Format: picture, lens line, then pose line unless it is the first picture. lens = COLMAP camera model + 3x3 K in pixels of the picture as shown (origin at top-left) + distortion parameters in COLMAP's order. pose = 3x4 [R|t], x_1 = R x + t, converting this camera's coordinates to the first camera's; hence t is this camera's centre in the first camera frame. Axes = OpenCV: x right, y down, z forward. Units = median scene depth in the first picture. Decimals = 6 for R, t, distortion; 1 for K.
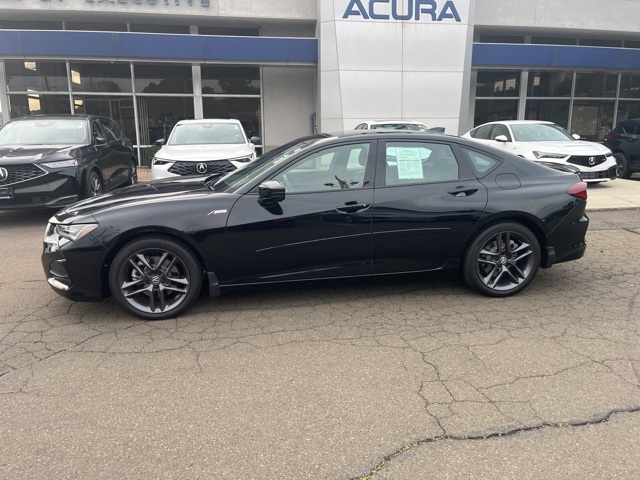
lens RADIAL K [[483.5, 0, 317.9], [0, 483.5, 231.4], [0, 0, 1]] dist [0.073198, -0.092007]
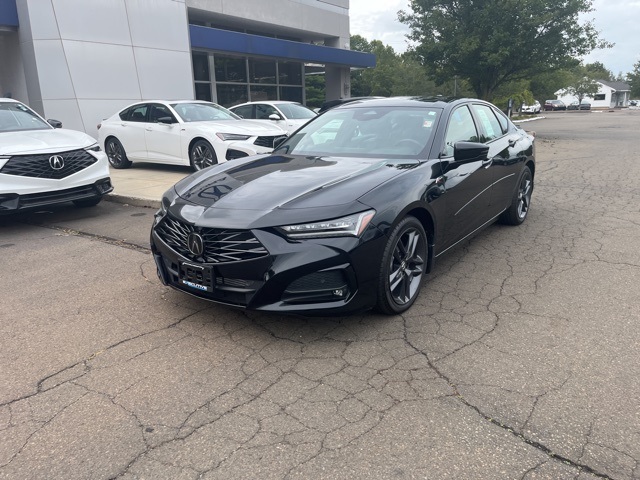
lens RADIAL K [[483.5, 0, 318.0], [0, 483.5, 242.2], [0, 0, 1]] dist [0.073198, -0.092007]
pose [[0.705581, -0.201637, 0.679336, -0.942996], [0.172692, 0.978687, 0.111125, -0.059164], [-0.687264, 0.038908, 0.725365, 0.439278]]
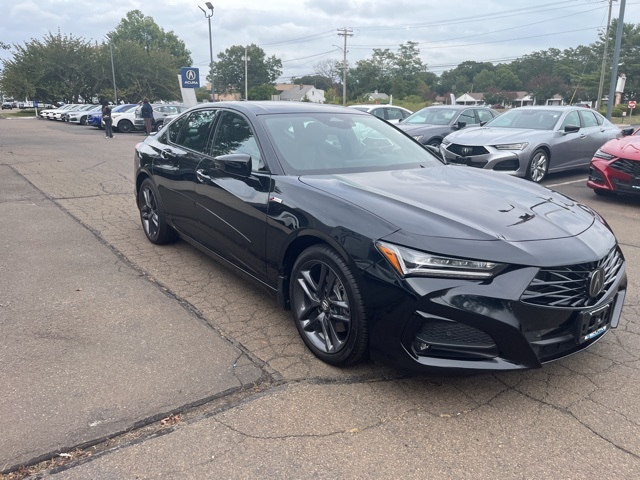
lens RADIAL K [[483.5, 0, 319.1], [0, 483.5, 237.5], [0, 0, 1]] dist [0.073198, -0.092007]
pose [[-0.469055, -0.229988, 0.852697, -0.912961], [0.175630, 0.921923, 0.345271, -0.317094], [-0.865529, 0.311711, -0.392040, 1.586826]]
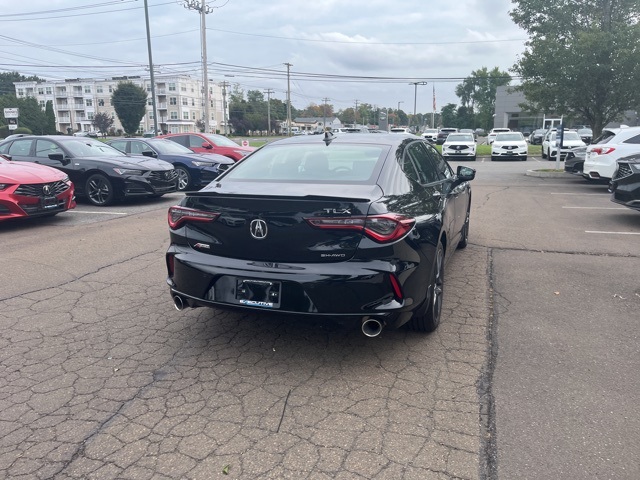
lens RADIAL K [[483.5, 0, 317.3], [0, 483.5, 230.7], [0, 0, 1]] dist [0.073198, -0.092007]
pose [[-0.491709, 0.178810, -0.852203, 1.152424], [-0.174786, 0.938501, 0.297767, -0.347380], [0.853037, 0.295367, -0.430216, 1.619200]]
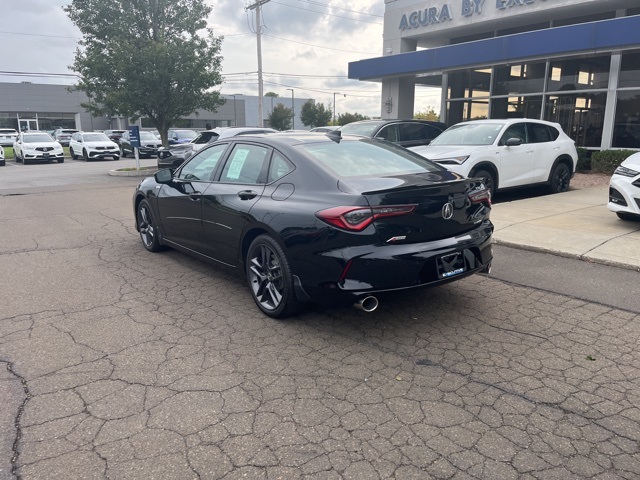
lens RADIAL K [[483.5, 0, 318.4], [0, 483.5, 237.6], [0, 0, 1]] dist [0.073198, -0.092007]
pose [[0.473933, 0.190081, -0.859800, 1.221967], [-0.179048, 0.976827, 0.117260, -0.138812], [0.862165, 0.098373, 0.496984, 0.634674]]
